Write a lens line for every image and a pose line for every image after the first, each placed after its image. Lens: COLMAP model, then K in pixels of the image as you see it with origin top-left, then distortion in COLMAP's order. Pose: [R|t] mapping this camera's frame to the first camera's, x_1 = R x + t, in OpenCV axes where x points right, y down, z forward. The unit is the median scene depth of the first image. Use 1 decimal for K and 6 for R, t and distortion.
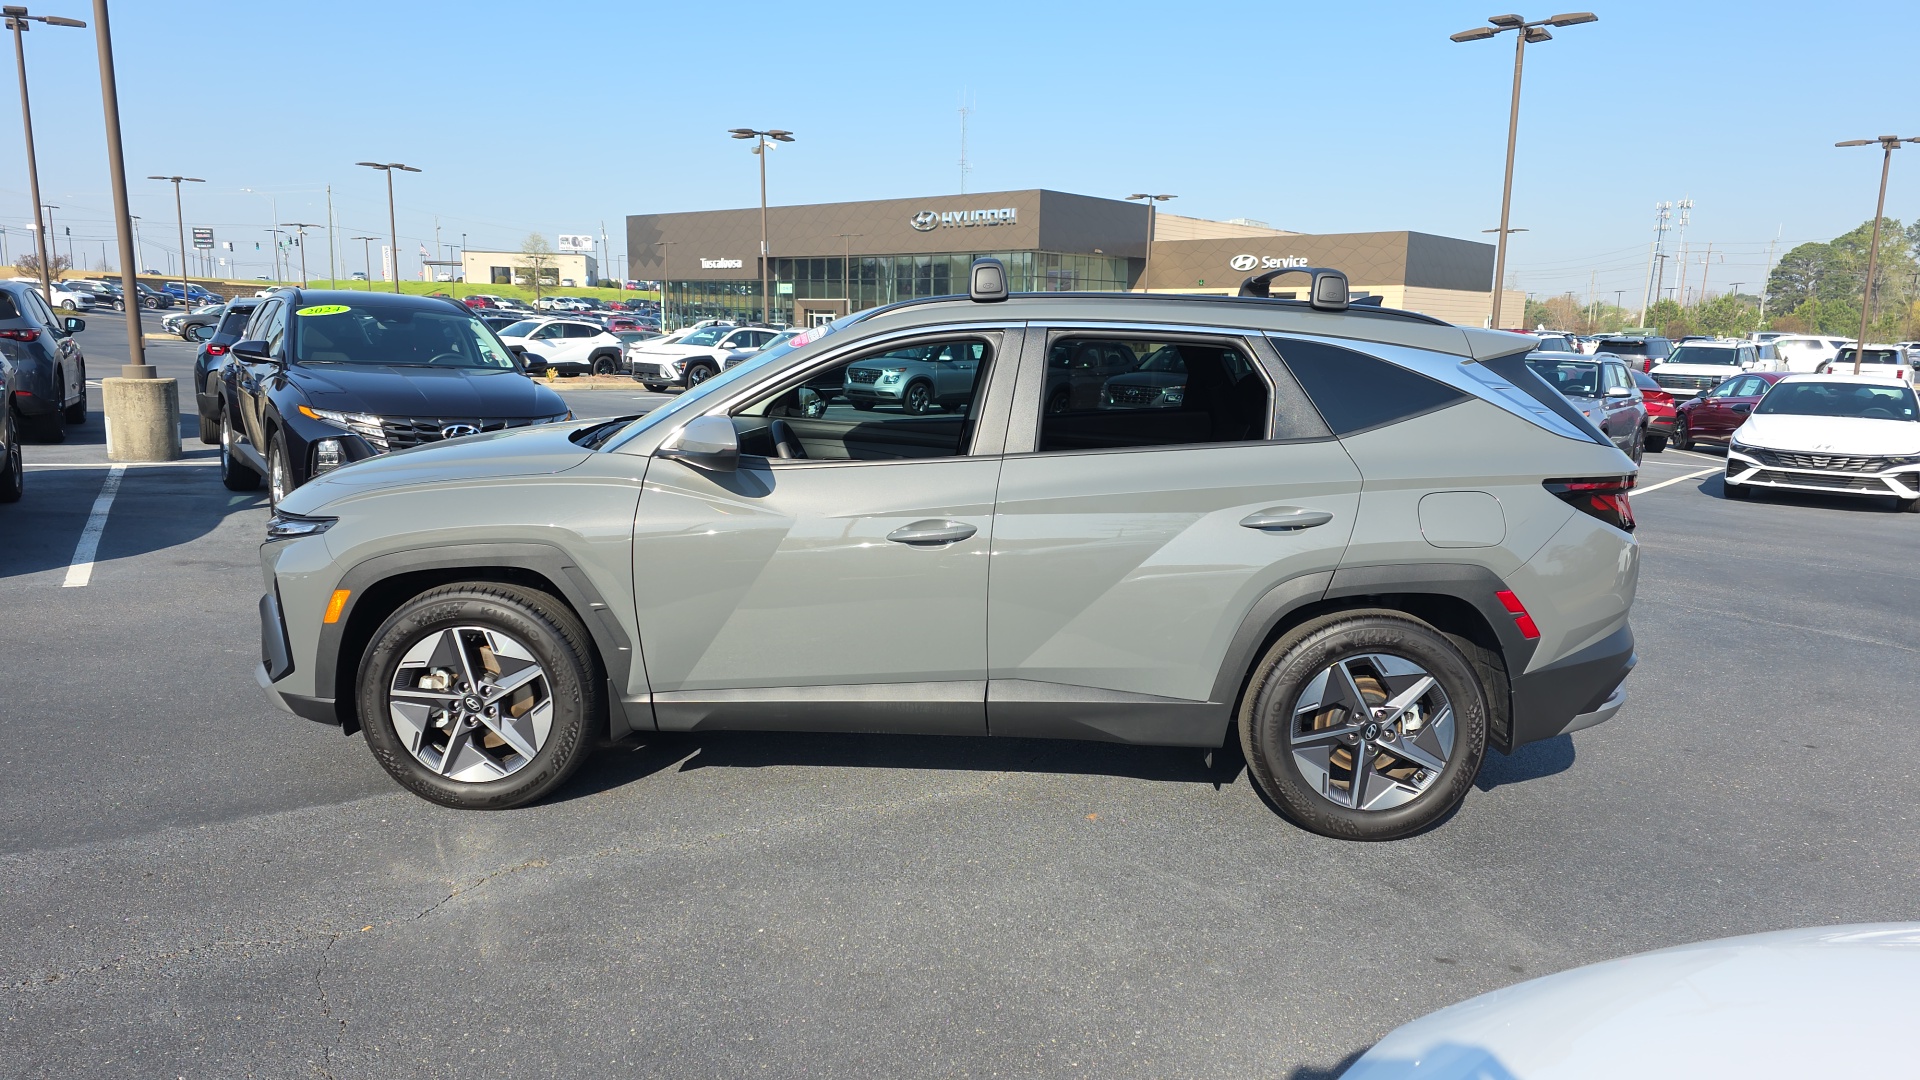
lens RADIAL K [[1294.8, 0, 932.4], [0, 1294.8, 562.7], [0, 0, 1]] dist [0.080129, -0.089660]
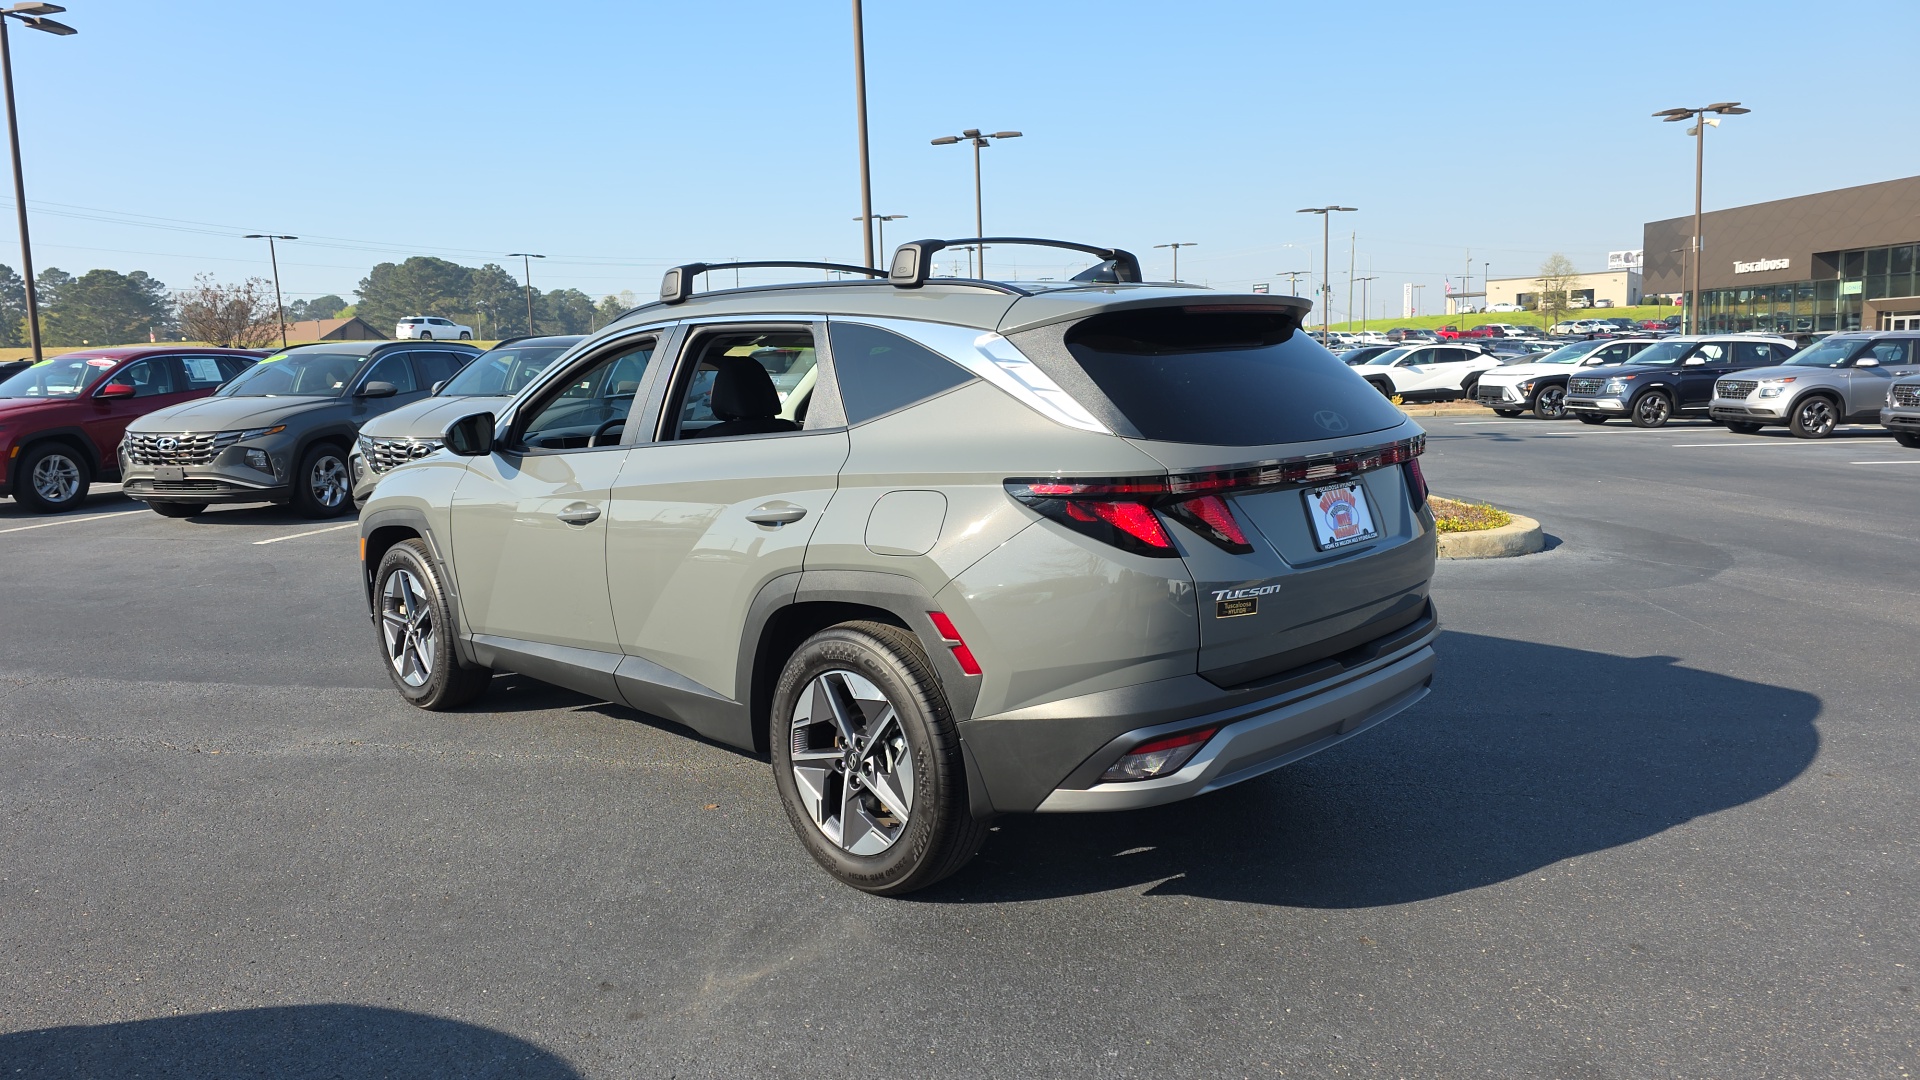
lens RADIAL K [[1294.8, 0, 932.4], [0, 1294.8, 562.7], [0, 0, 1]] dist [0.080129, -0.089660]
pose [[0.696658, 0.061863, -0.714731, 0.150734], [-0.081369, 0.996660, 0.006954, -0.002096], [0.712774, 0.053312, 0.699365, 0.063848]]
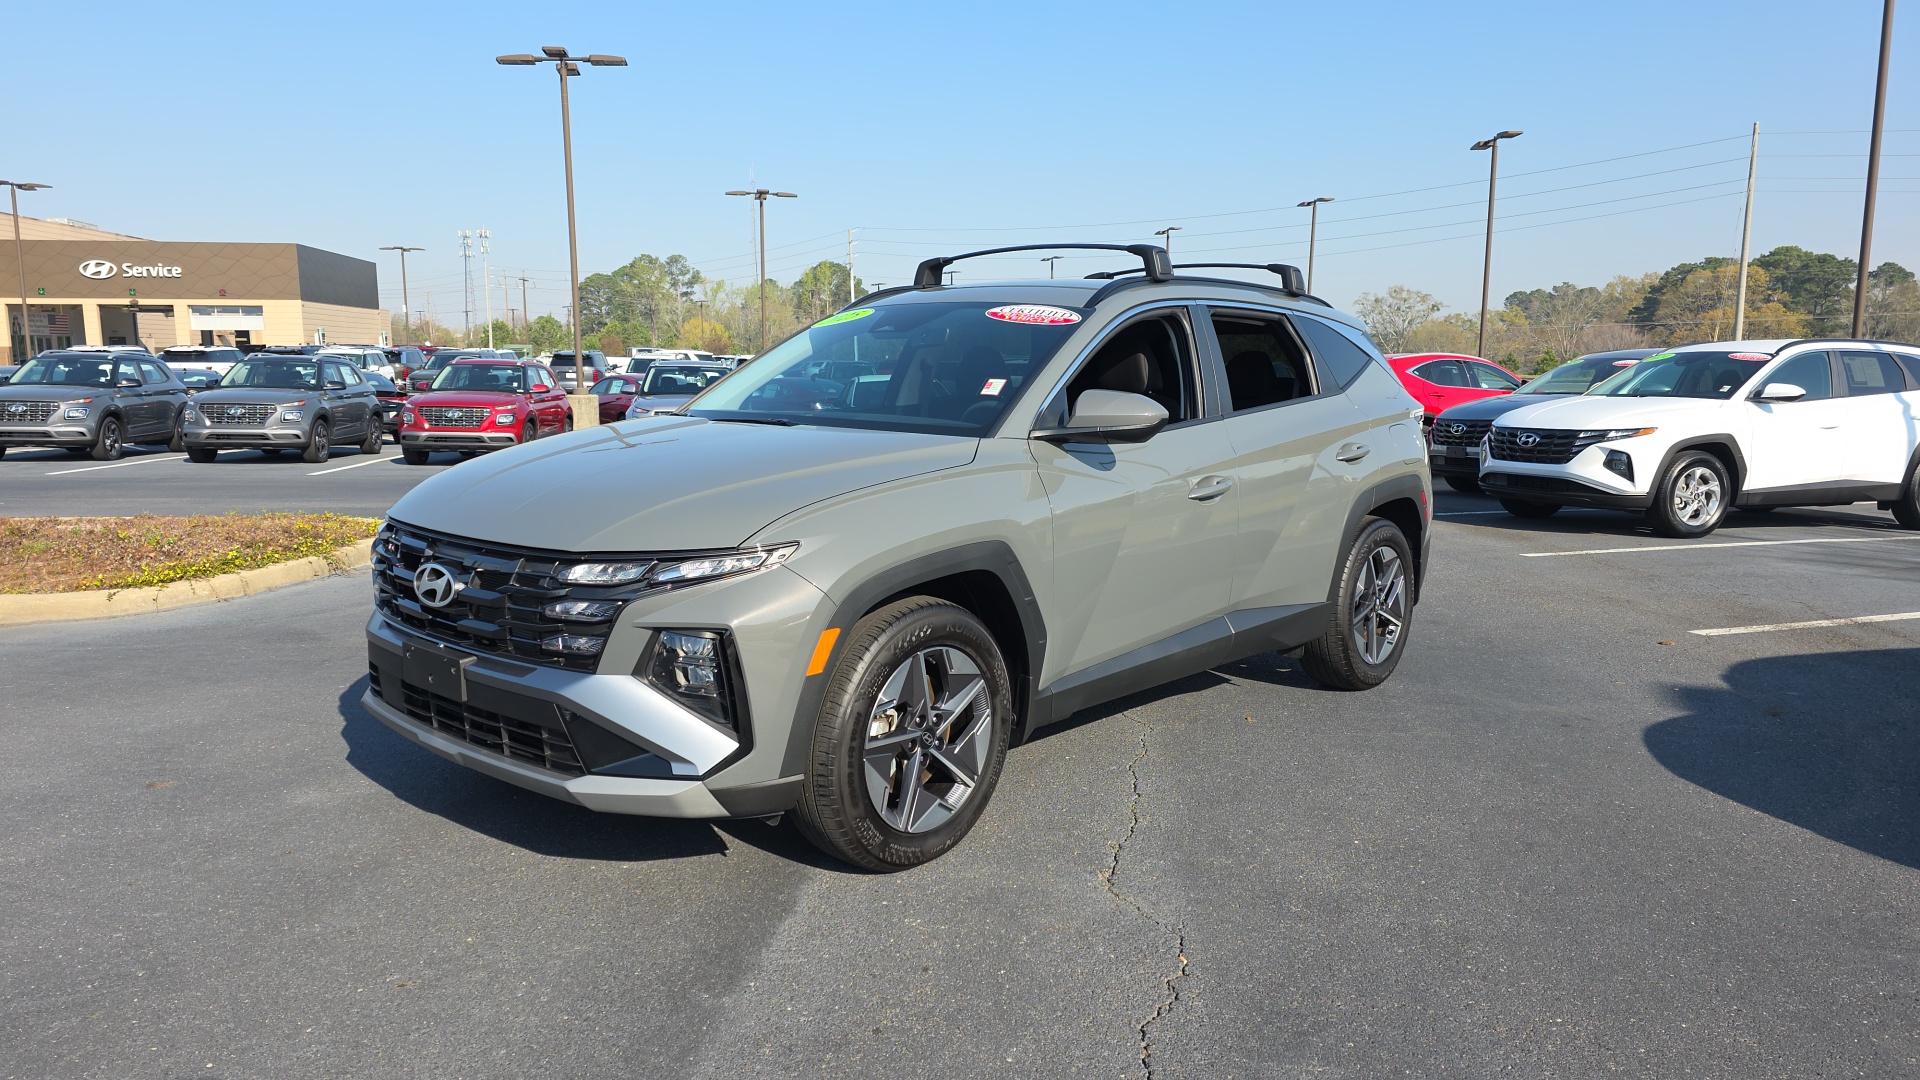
lens RADIAL K [[1294.8, 0, 932.4], [0, 1294.8, 562.7], [0, 0, 1]] dist [0.080129, -0.089660]
pose [[0.666509, -0.132200, 0.733682, -0.147350], [0.142793, 0.988568, 0.048408, -0.007154], [-0.731694, 0.072500, 0.677767, 0.062988]]
